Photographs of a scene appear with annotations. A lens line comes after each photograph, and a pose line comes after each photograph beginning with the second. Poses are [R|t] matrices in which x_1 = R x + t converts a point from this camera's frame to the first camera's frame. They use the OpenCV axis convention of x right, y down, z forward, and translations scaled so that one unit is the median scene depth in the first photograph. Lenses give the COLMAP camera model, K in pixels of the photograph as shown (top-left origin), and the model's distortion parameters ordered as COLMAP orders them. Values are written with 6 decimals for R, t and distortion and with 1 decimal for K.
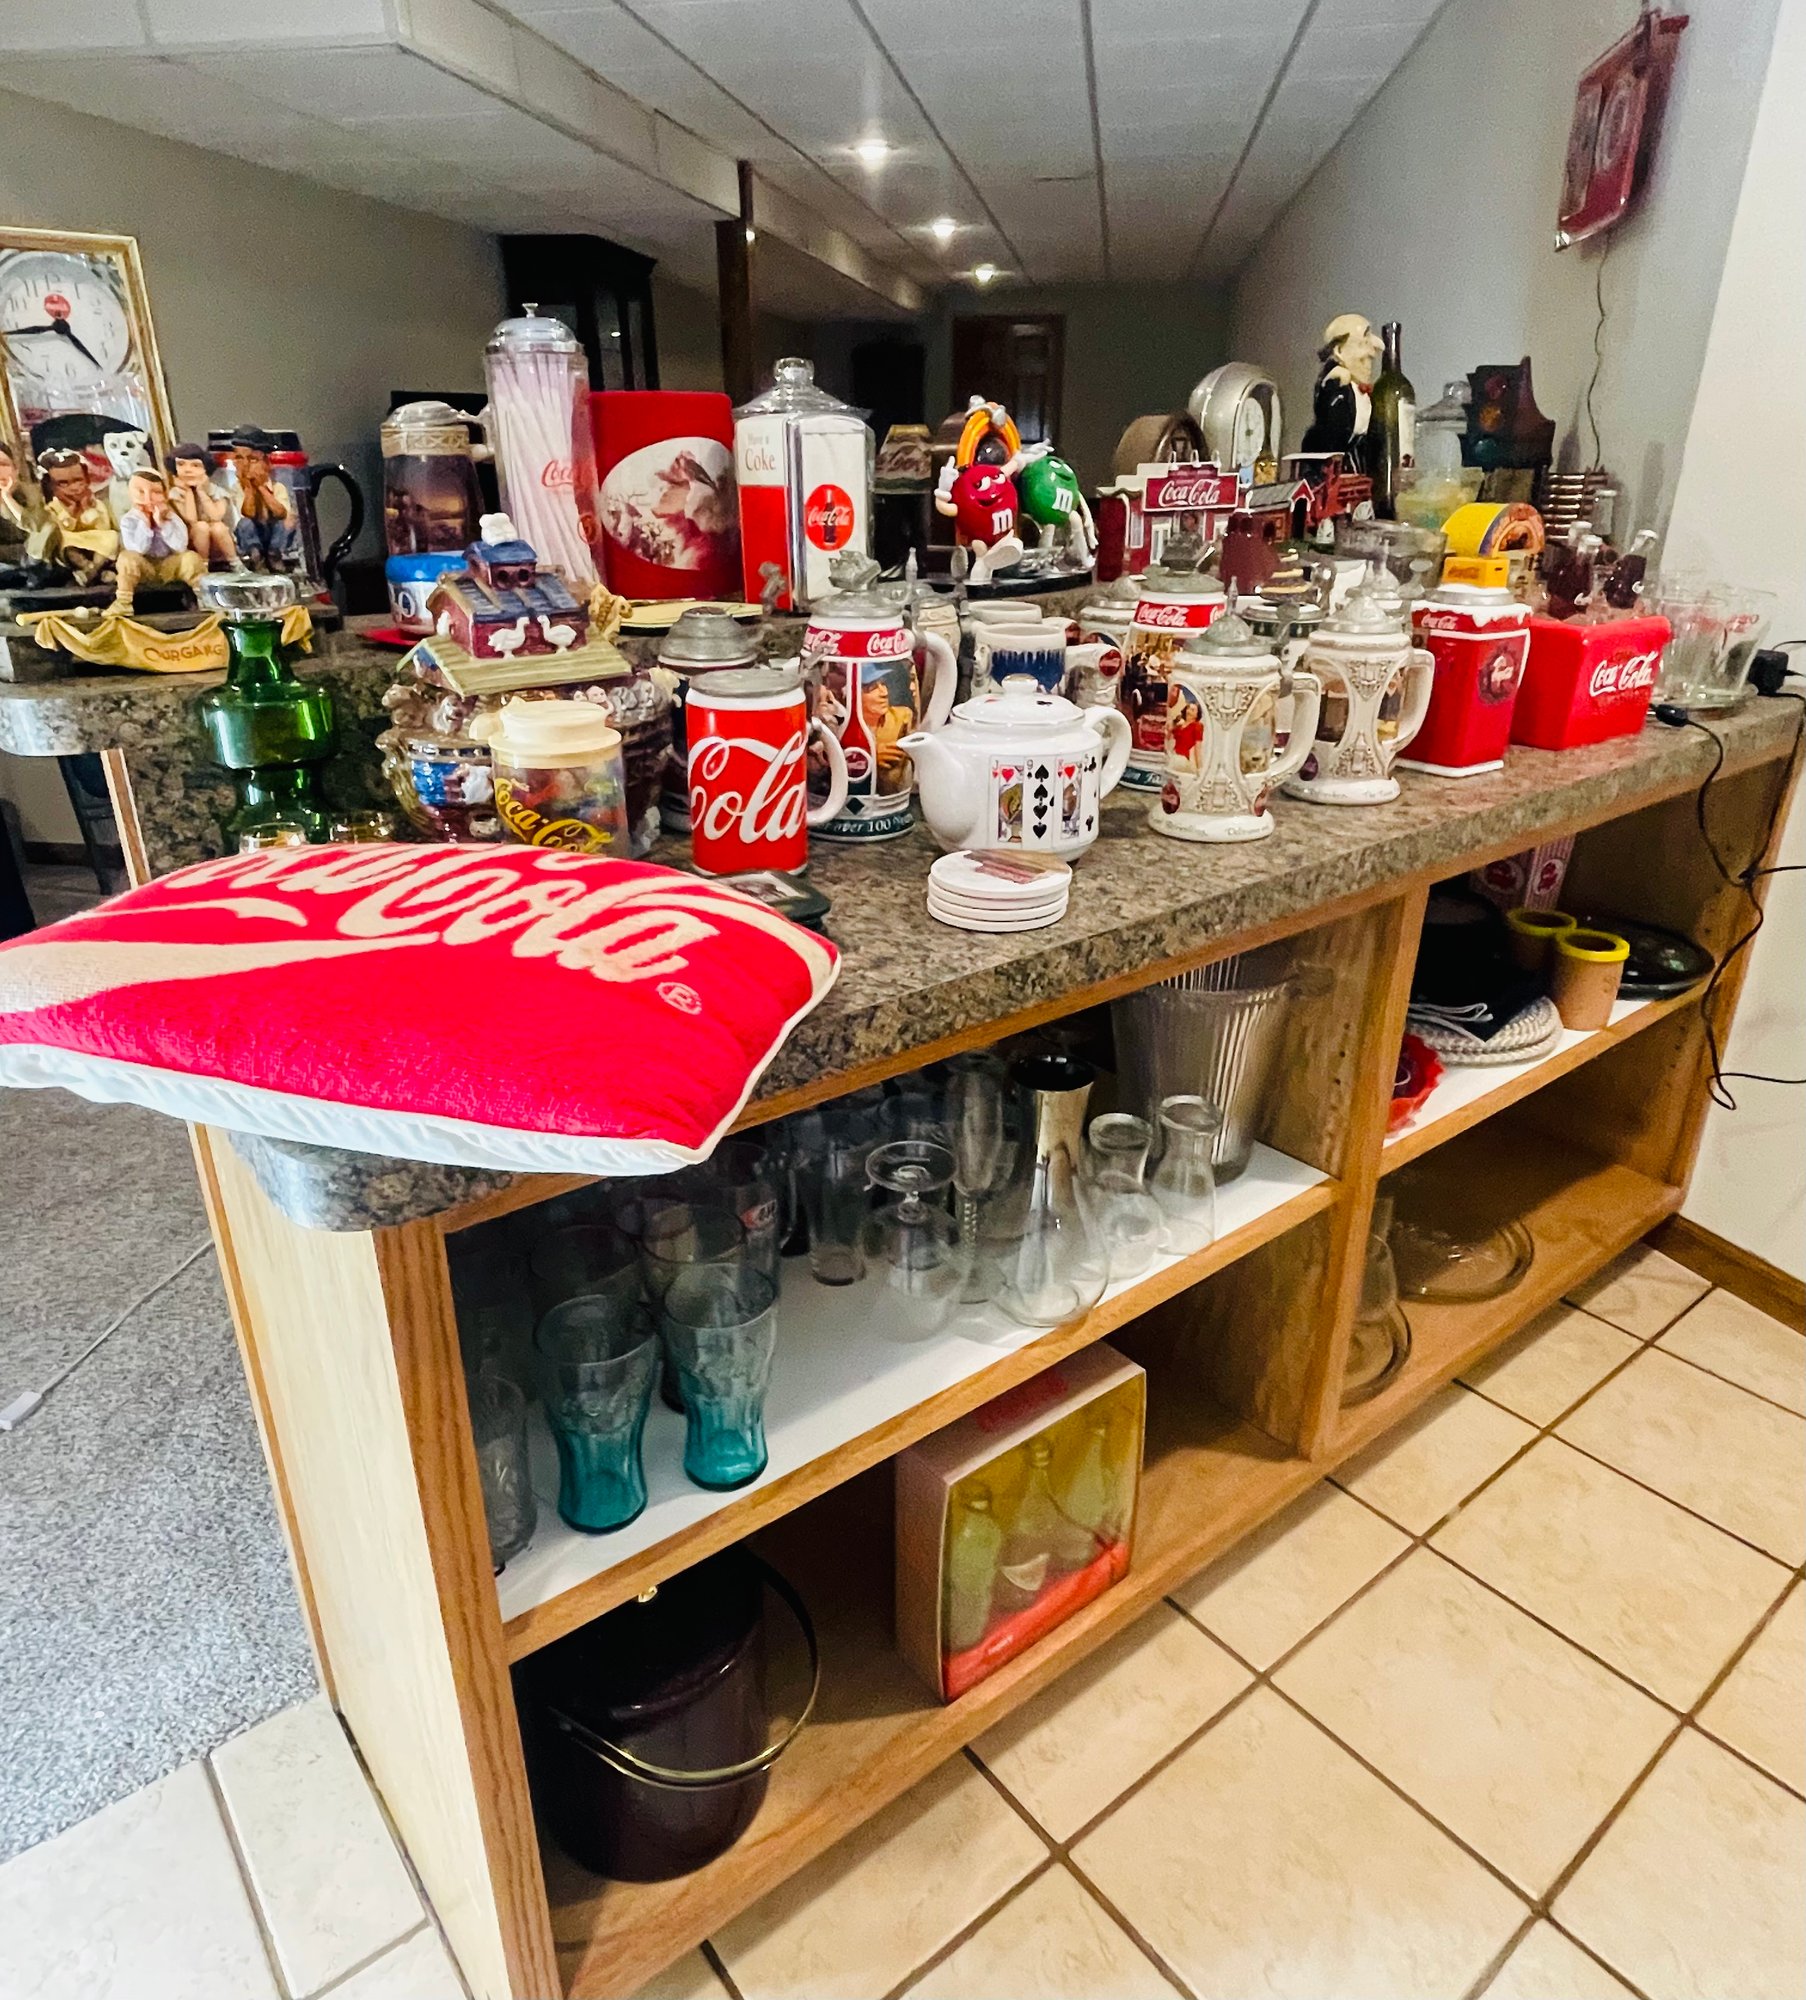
lens RADIAL K [[1287.8, 0, 900.7], [0, 1287.8, 998.6], [0, 0, 1]] dist [0.023077, -0.002521]
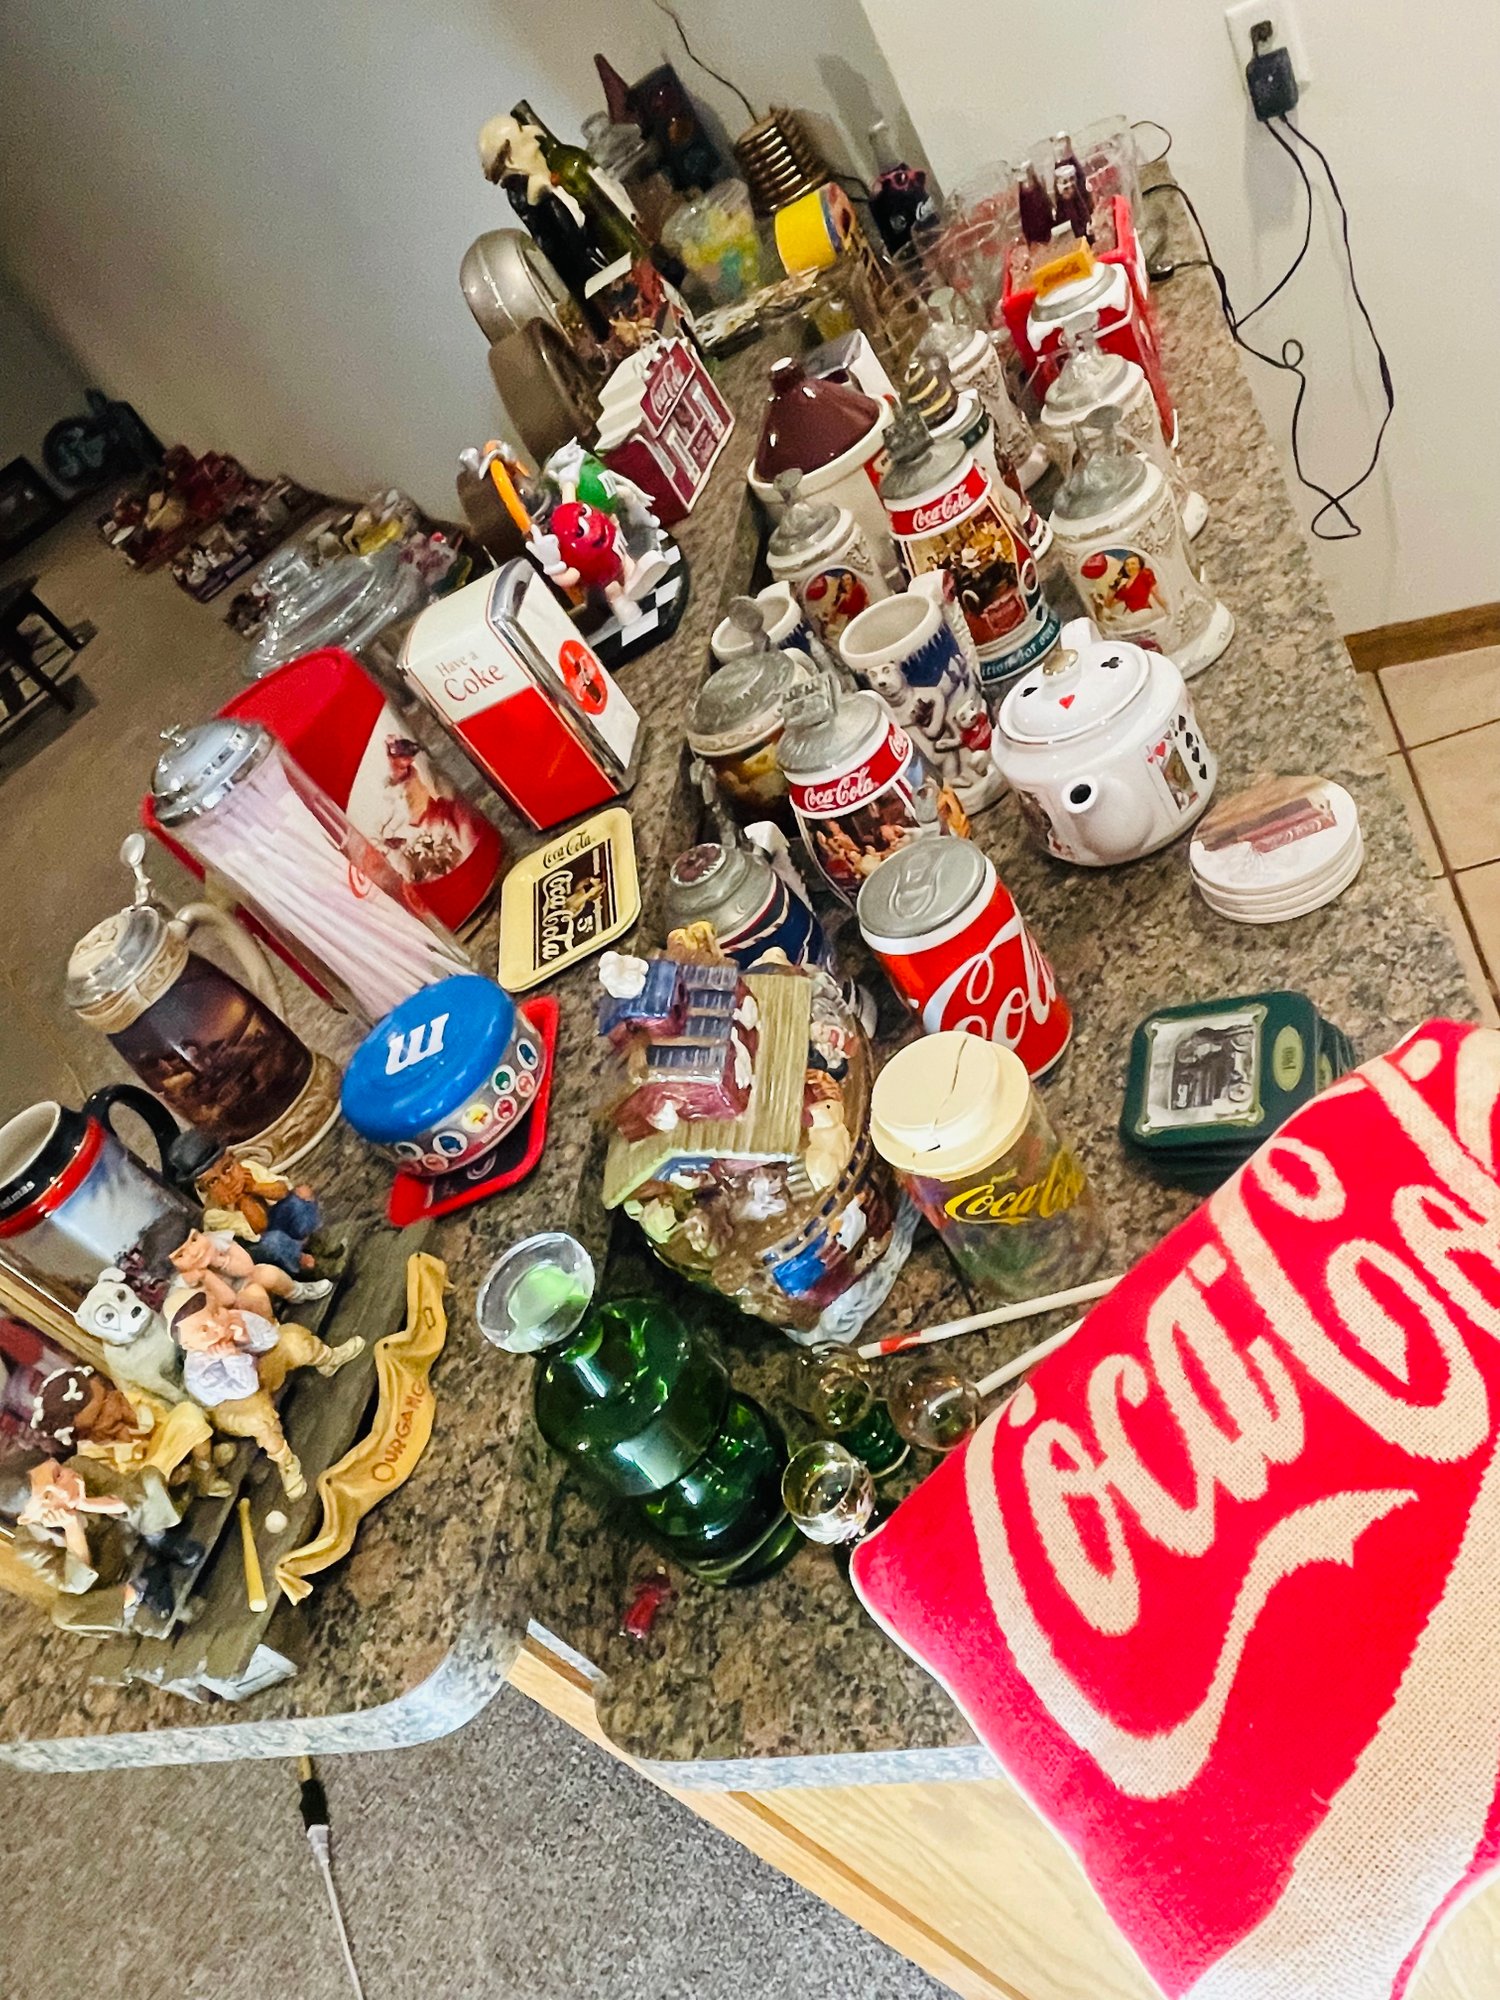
lens RADIAL K [[1419.7, 0, 772.2], [0, 1419.7, 928.4], [0, 0, 1]] dist [0.029740, -0.001753]
pose [[0.635992, -0.708912, 0.304891, -0.482924], [0.689214, 0.699524, 0.188811, -0.472688], [-0.347129, 0.090053, 0.933484, 0.215857]]
